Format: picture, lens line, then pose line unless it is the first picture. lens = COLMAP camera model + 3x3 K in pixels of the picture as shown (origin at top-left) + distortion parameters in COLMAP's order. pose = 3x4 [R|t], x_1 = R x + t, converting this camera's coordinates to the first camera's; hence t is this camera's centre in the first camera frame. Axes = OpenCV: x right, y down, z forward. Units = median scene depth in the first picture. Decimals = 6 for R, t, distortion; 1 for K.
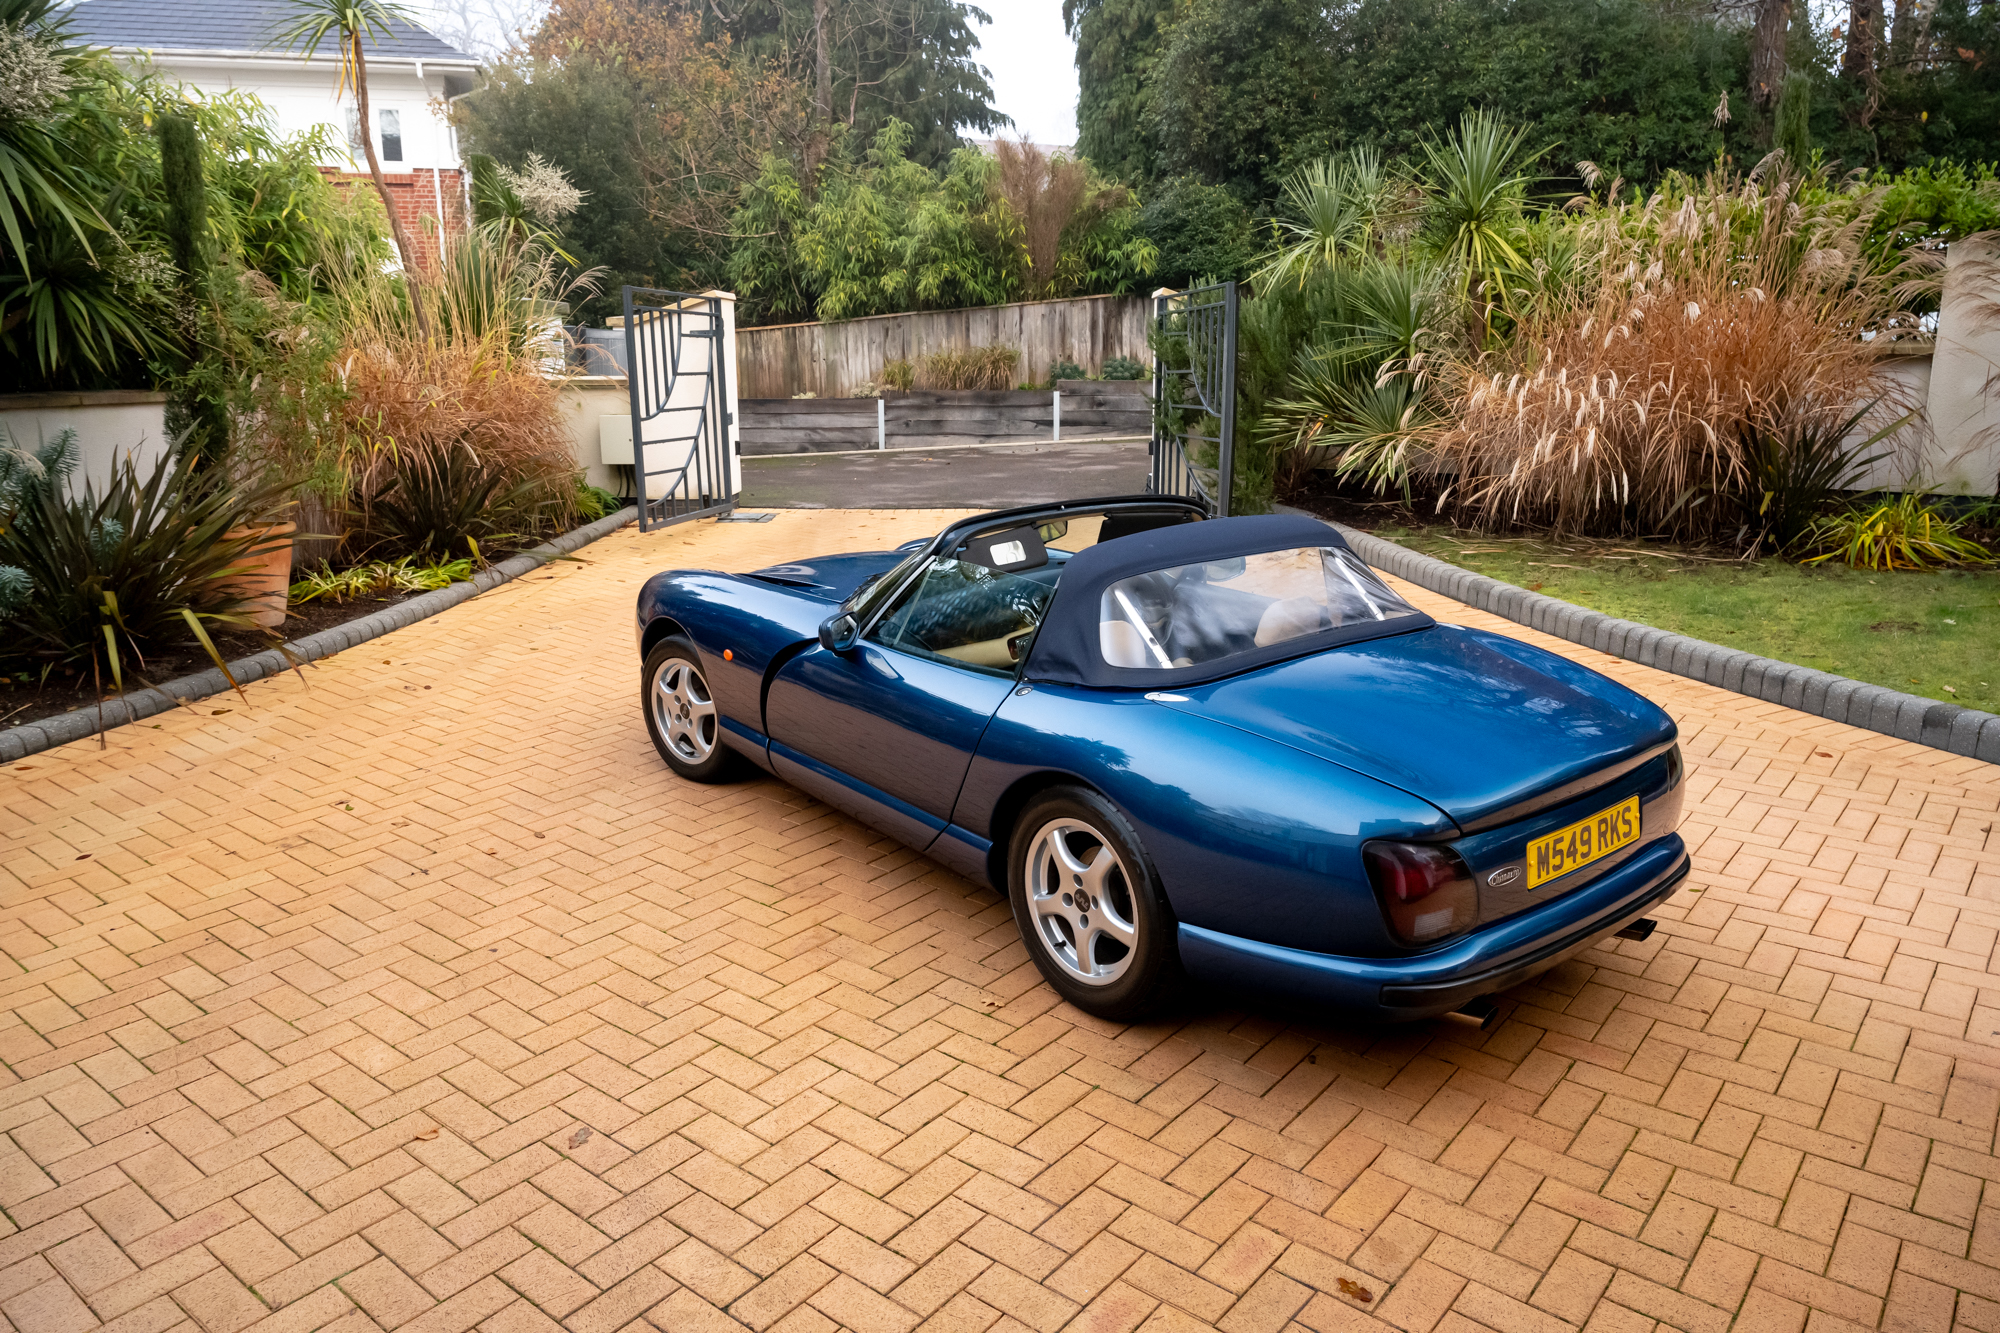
lens RADIAL K [[1389.5, 0, 1015.2], [0, 1389.5, 638.3], [0, 0, 1]] dist [-0.006169, 0.003401]
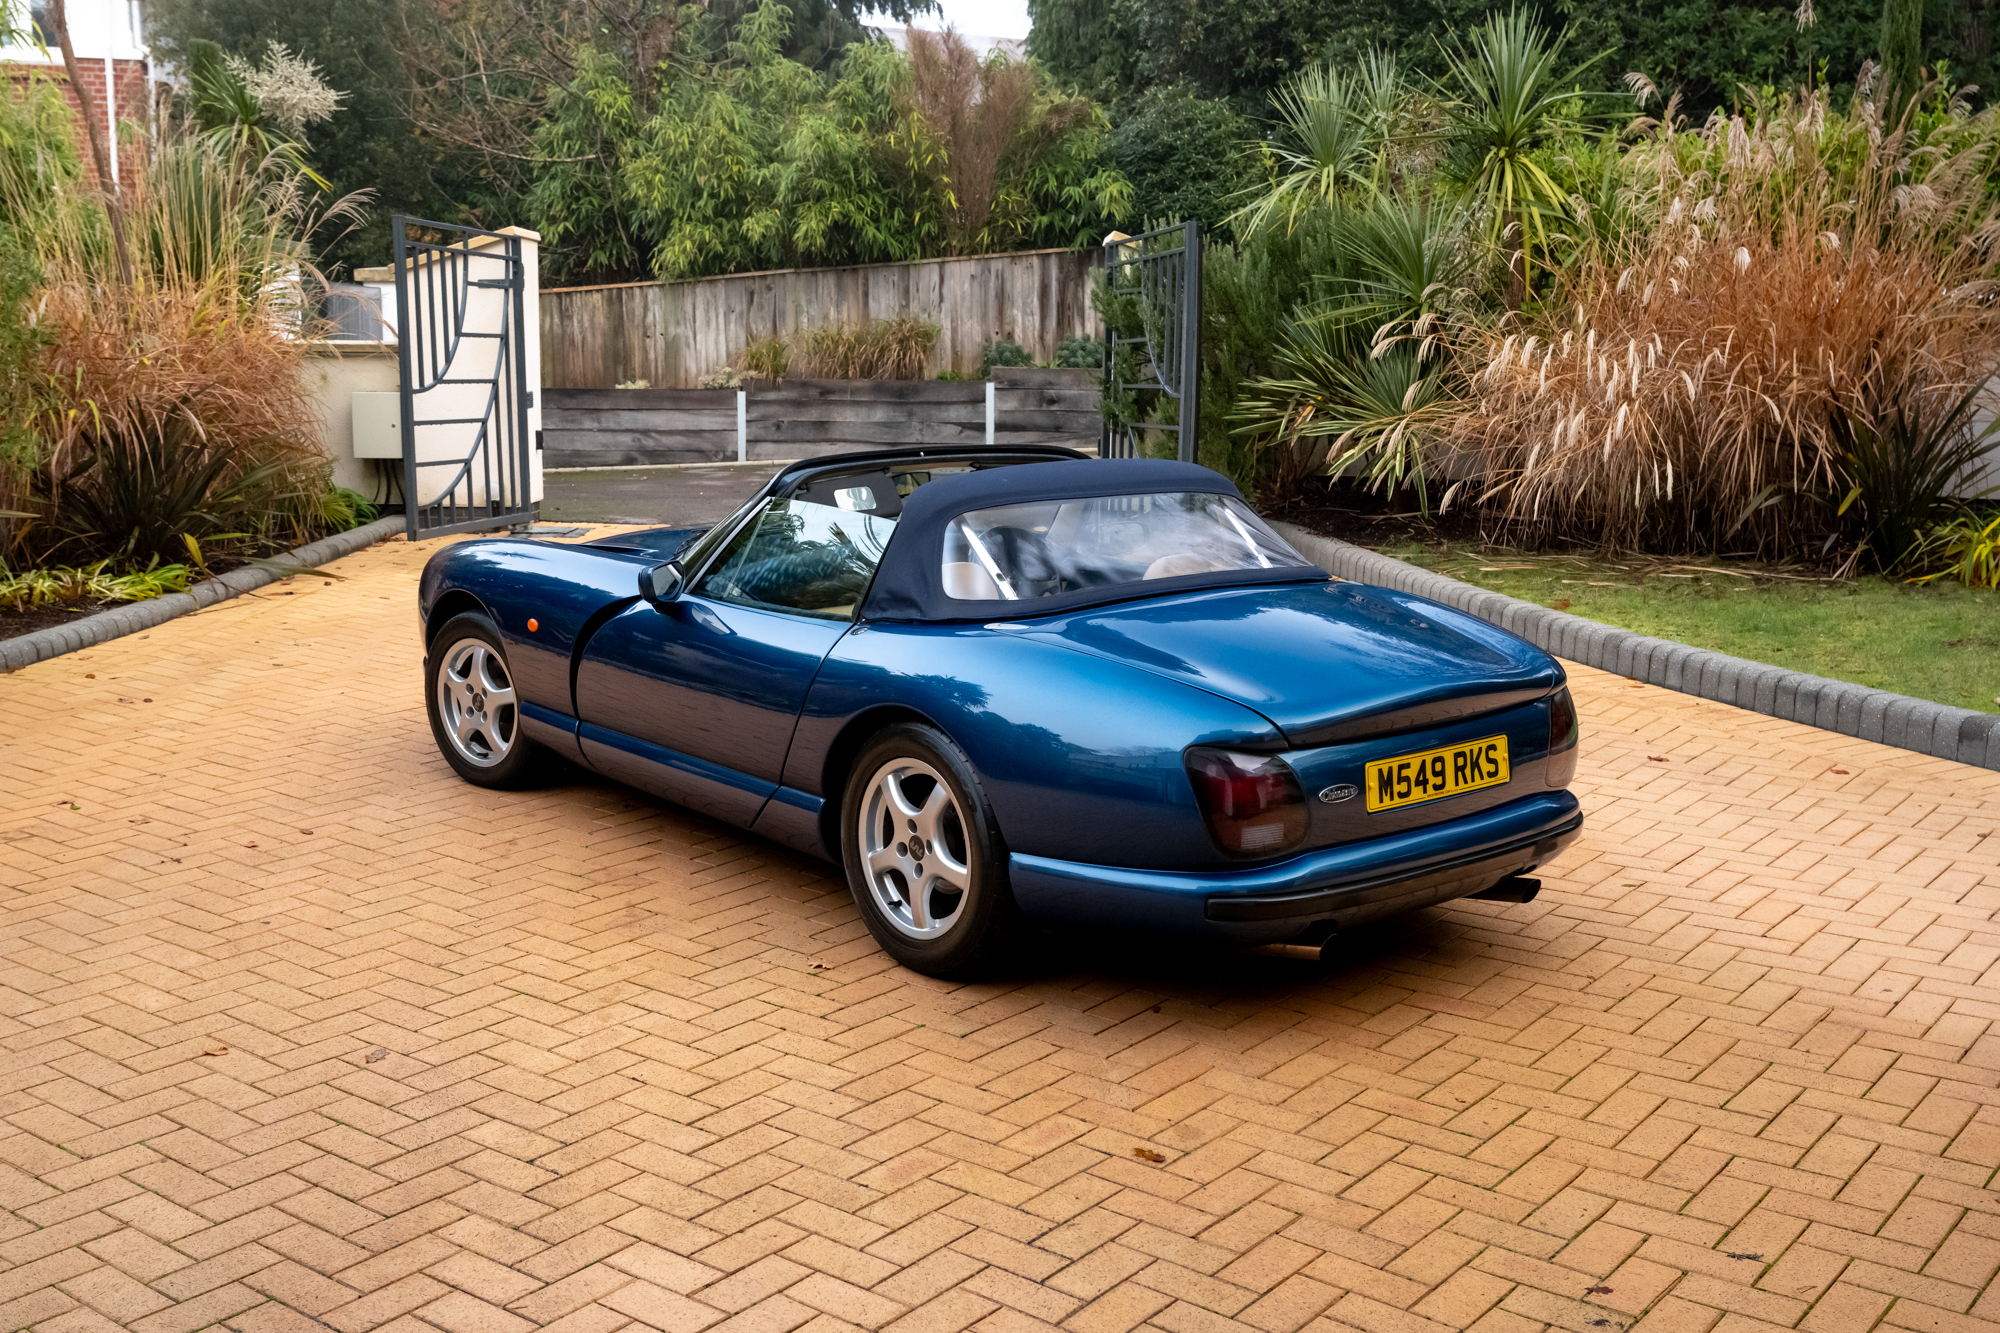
lens RADIAL K [[2116.5, 0, 1000.0], [0, 2116.5, 666.5], [0, 0, 1]] dist [-0.001285, 0.013994]
pose [[0.999712, 0.008623, 0.022374, 0.025714], [-0.007435, 0.998584, -0.052670, 0.051253], [-0.022797, 0.052488, 0.998361, -0.151350]]
